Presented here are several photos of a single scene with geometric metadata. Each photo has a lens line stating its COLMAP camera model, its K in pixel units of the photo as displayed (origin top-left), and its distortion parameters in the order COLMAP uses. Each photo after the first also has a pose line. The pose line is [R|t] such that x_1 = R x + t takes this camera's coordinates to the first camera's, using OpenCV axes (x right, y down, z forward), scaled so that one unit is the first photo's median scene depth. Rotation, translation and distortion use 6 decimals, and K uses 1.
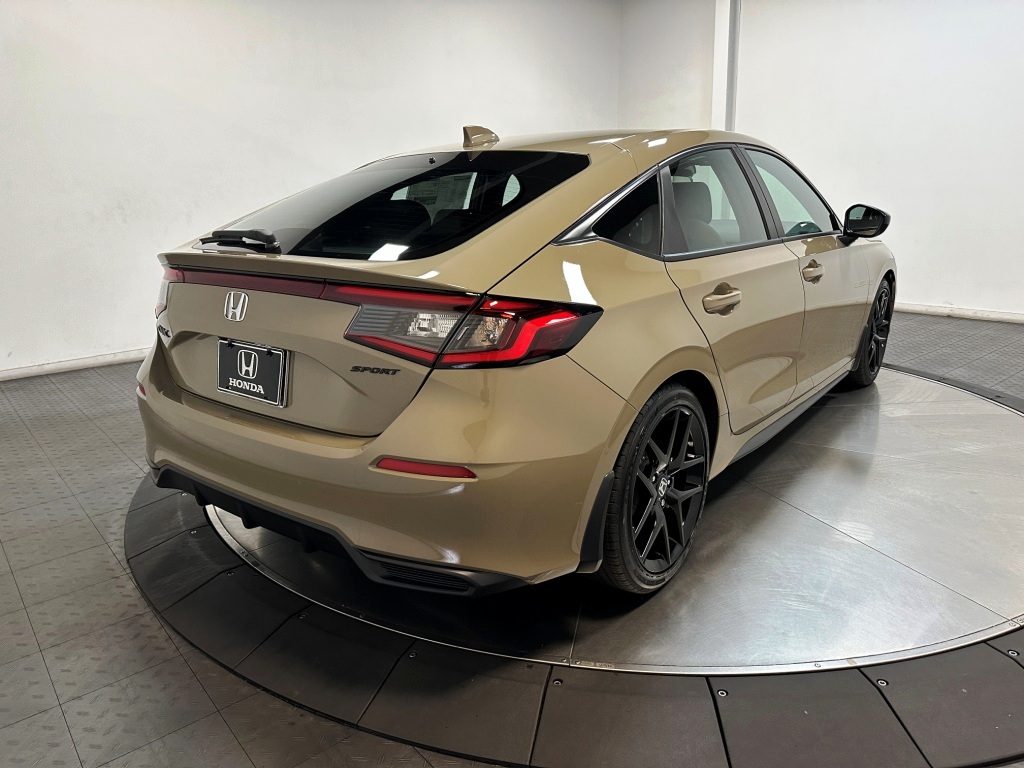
lens RADIAL K [[710.3, 0, 507.1], [0, 710.3, 382.8], [0, 0, 1]] dist [0.030054, -0.041420]
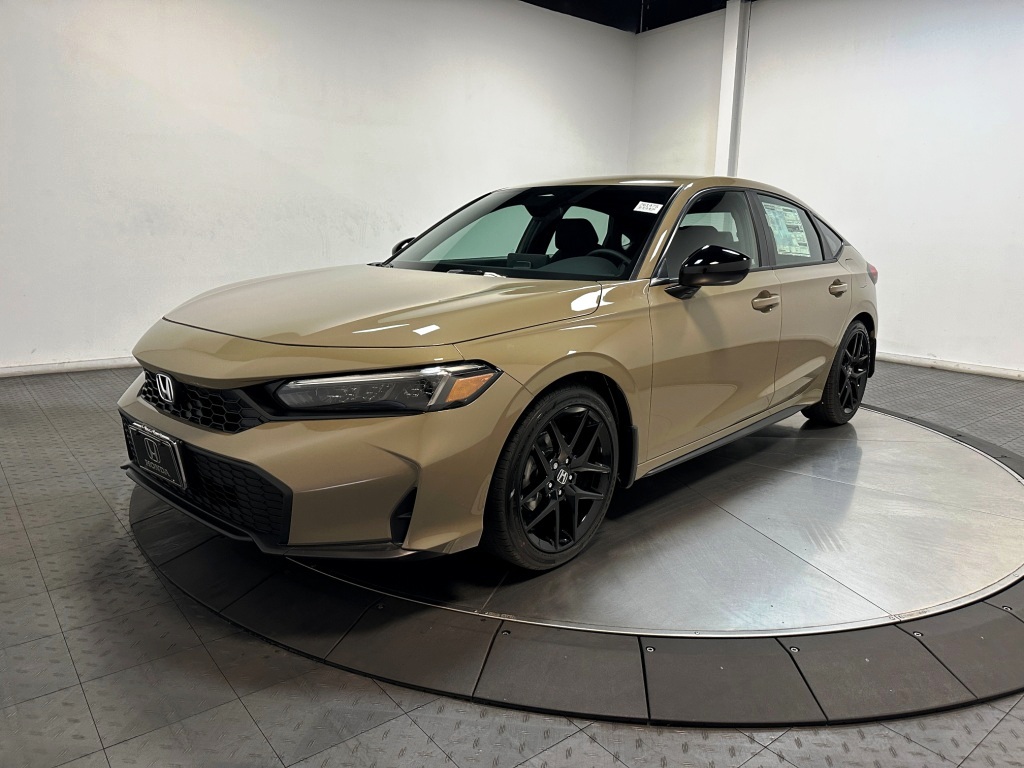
lens RADIAL K [[710.3, 0, 512.7], [0, 710.3, 387.4], [0, 0, 1]] dist [0.030054, -0.041420]
pose [[0.998453, 0.054841, -0.009217, 0.046174], [-0.055269, 0.996935, -0.055364, 0.061894], [0.006153, 0.055788, 0.998424, -0.091959]]
